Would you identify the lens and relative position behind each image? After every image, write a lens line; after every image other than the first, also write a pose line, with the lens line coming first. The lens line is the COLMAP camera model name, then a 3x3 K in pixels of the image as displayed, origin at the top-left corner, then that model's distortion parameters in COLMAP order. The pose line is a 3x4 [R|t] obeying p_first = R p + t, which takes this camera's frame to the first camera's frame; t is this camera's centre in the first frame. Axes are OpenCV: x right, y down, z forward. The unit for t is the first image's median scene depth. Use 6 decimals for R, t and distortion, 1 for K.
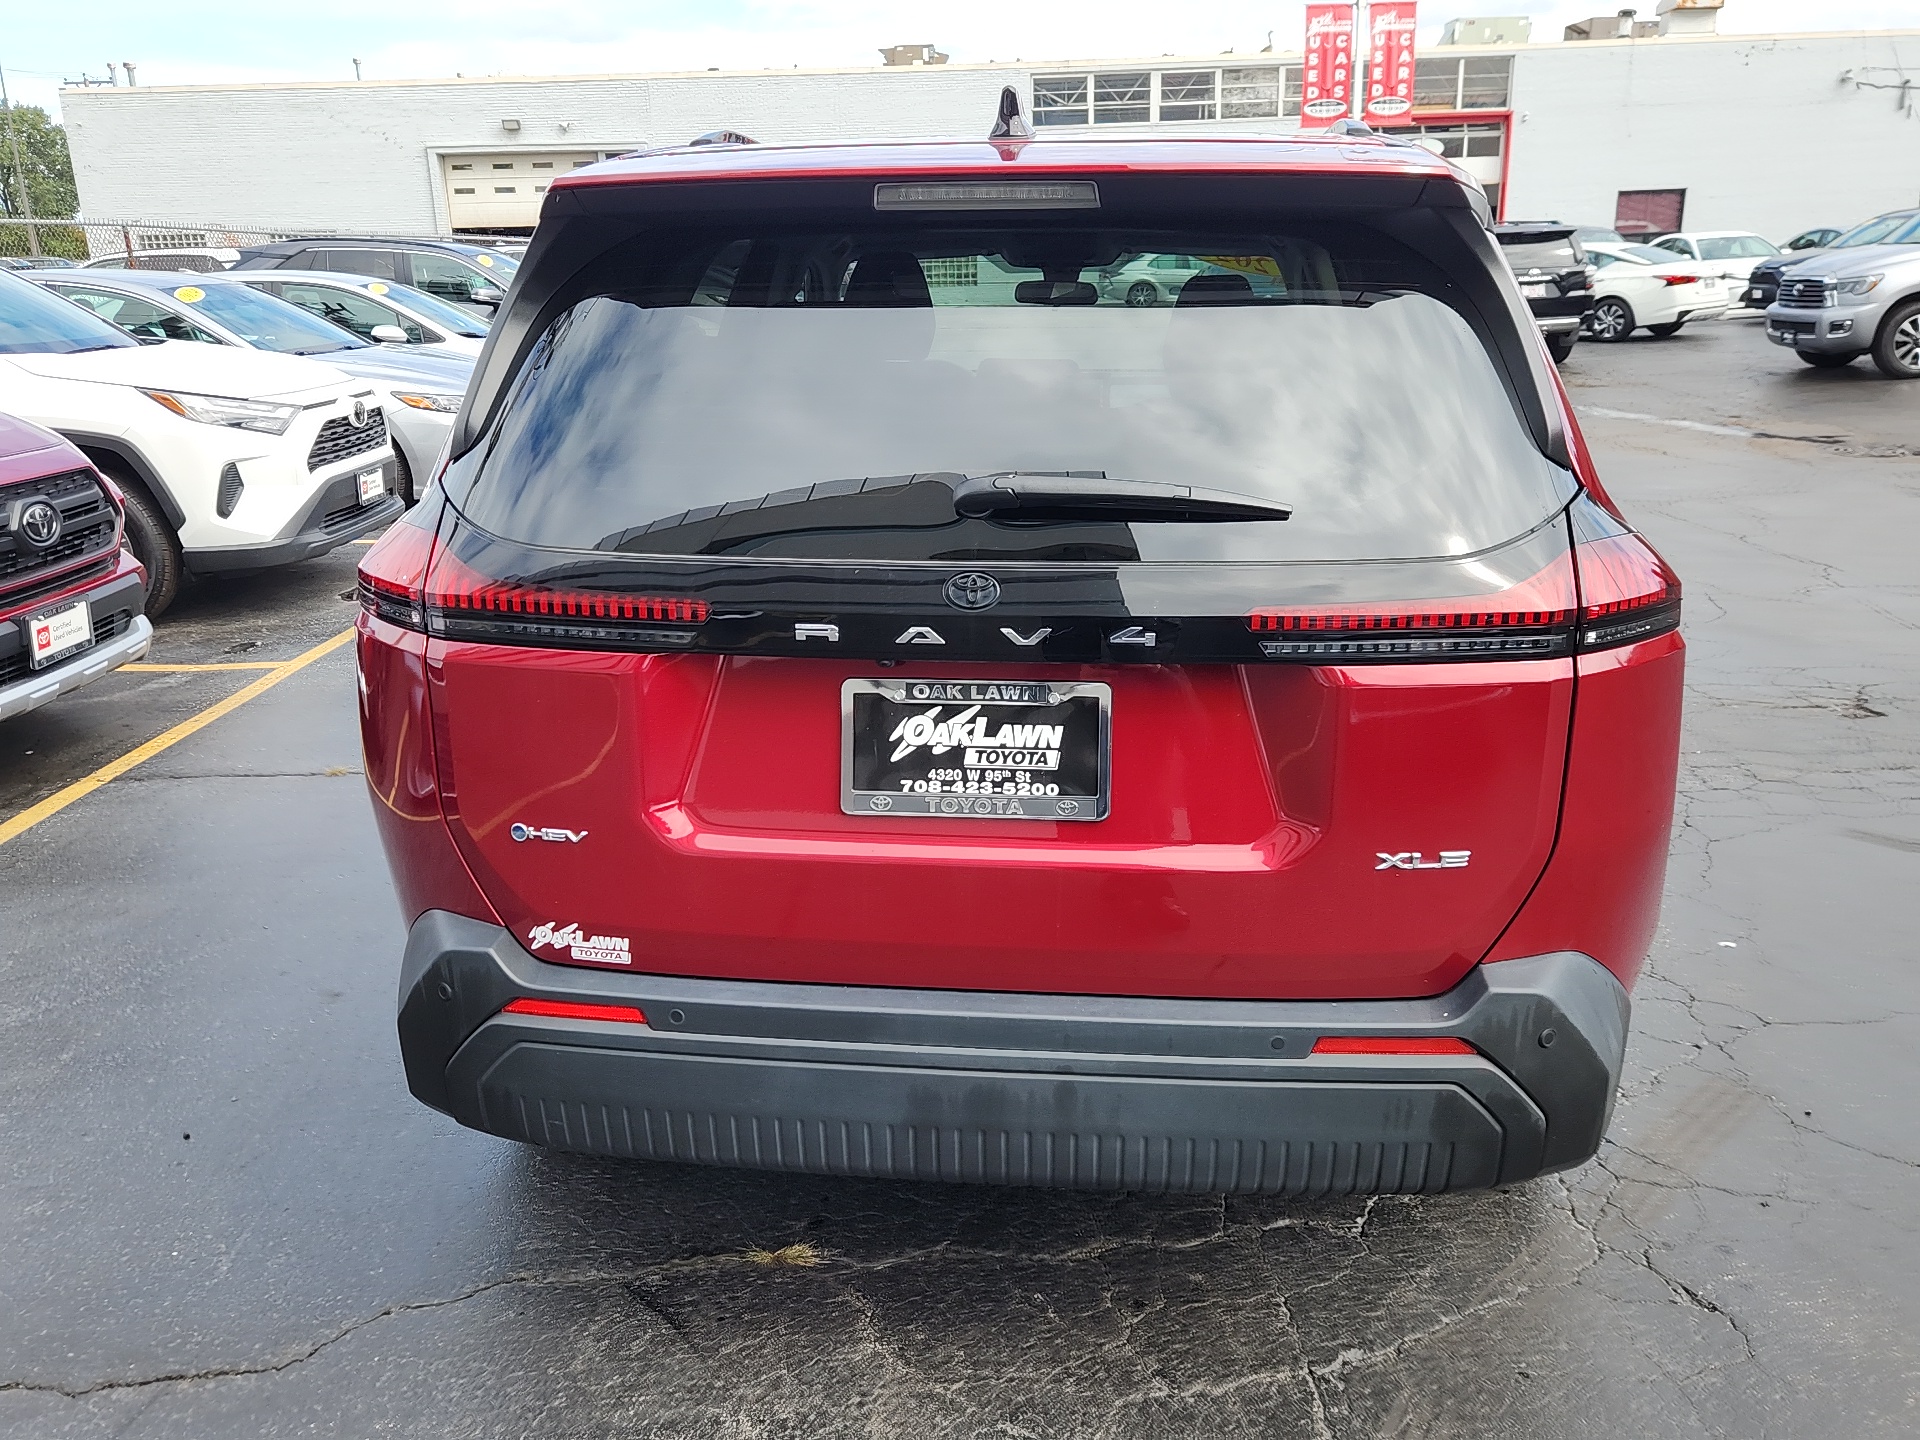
lens RADIAL K [[1583.3, 0, 957.3], [0, 1583.3, 720.9], [0, 0, 1]] dist [0.058873, -0.059392]
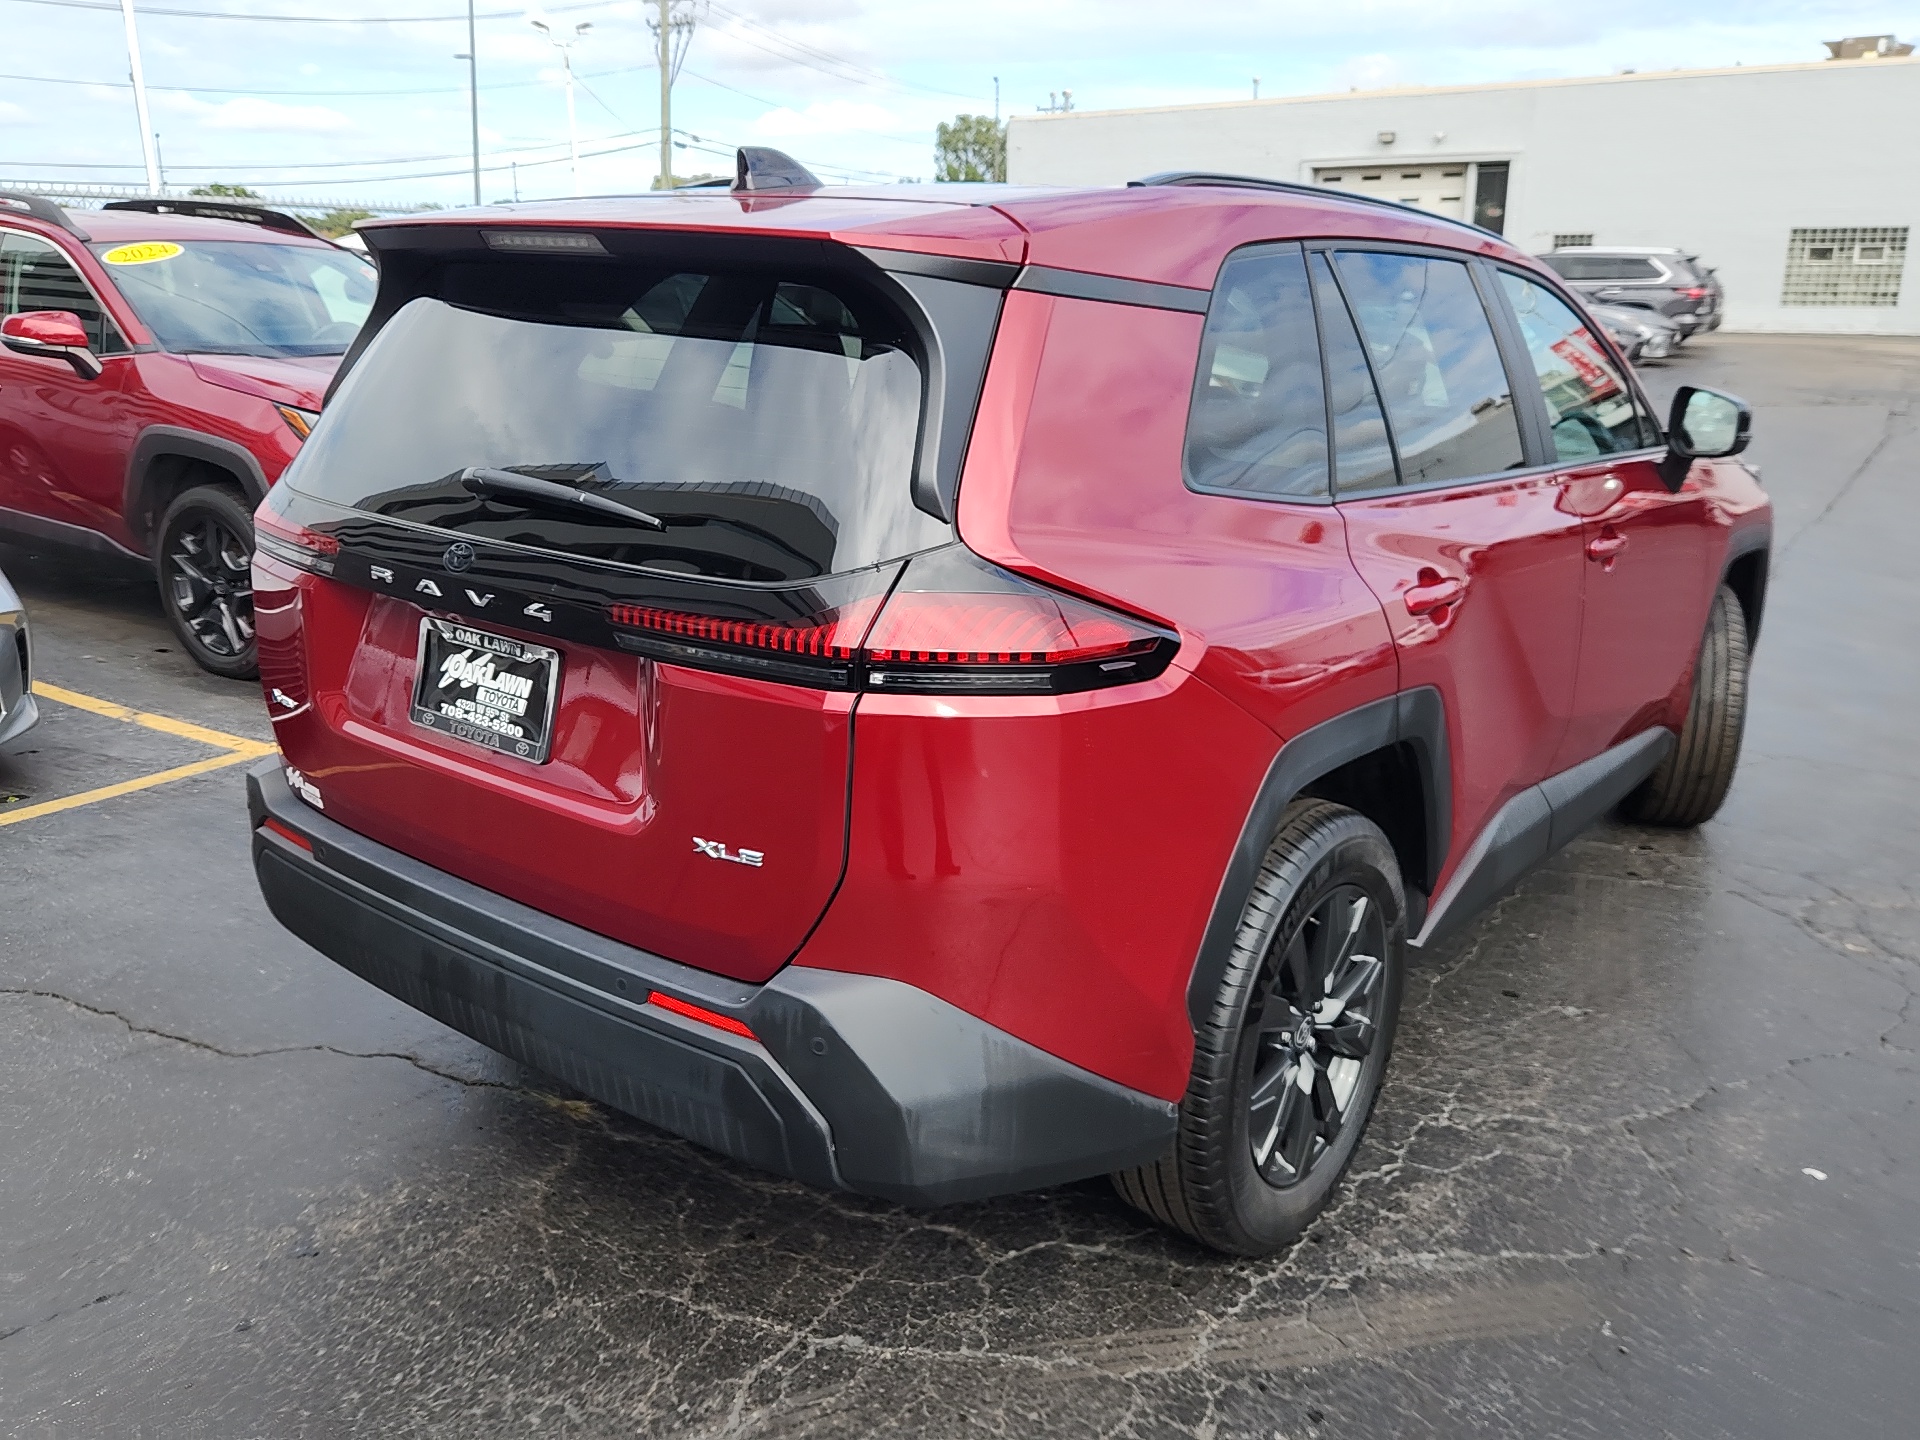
lens RADIAL K [[1583.3, 0, 902.0], [0, 1583.3, 726.8], [0, 0, 1]] dist [0.058873, -0.059392]
pose [[0.836133, 0.182888, -0.517140, 0.874589], [-0.185117, 0.981552, 0.047824, -0.067723], [0.516346, 0.055745, 0.854564, 0.106406]]
